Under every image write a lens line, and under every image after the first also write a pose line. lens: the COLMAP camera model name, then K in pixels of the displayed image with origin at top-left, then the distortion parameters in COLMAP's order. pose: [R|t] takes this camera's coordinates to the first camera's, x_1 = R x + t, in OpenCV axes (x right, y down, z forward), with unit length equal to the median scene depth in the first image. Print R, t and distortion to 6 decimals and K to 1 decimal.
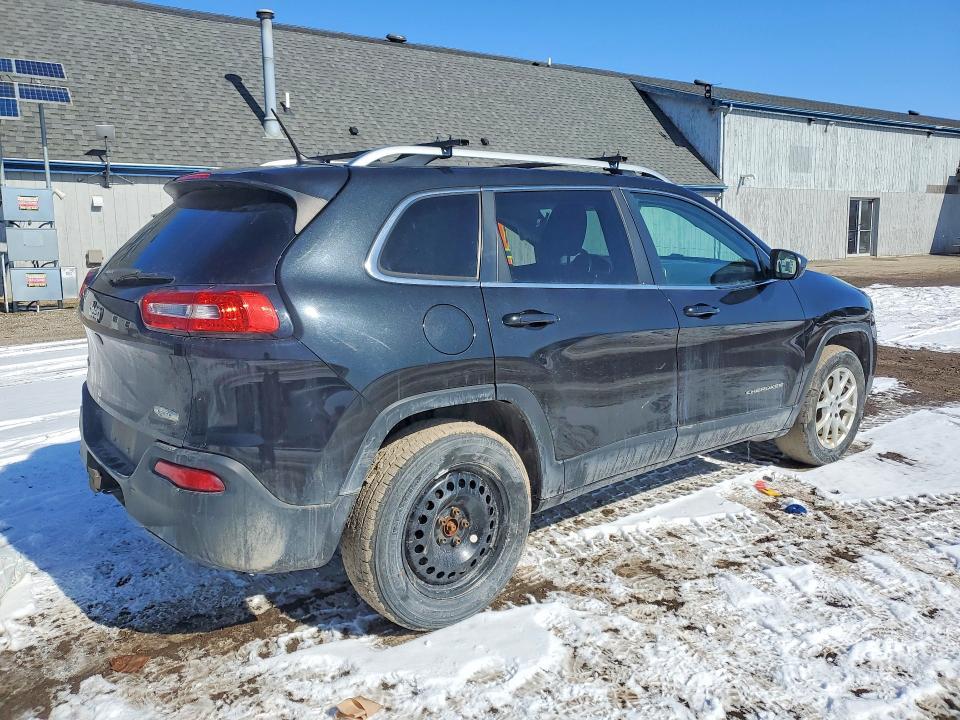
lens RADIAL K [[730.1, 0, 487.2], [0, 730.1, 359.3], [0, 0, 1]] dist [0.031511, -0.006202]
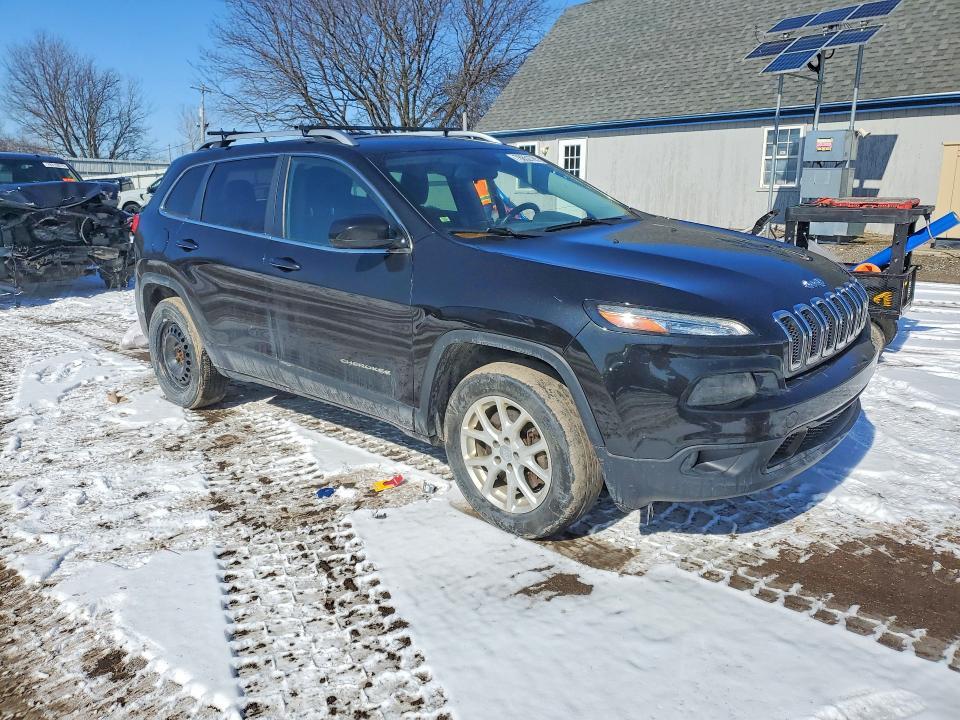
lens RADIAL K [[730.1, 0, 487.2], [0, 730.1, 359.3], [0, 0, 1]] dist [0.031511, -0.006202]
pose [[0.150057, 0.237701, -0.959678, 1.538123], [-0.143538, 0.965622, 0.216729, -0.230188], [0.978202, 0.105228, 0.179018, 1.181410]]
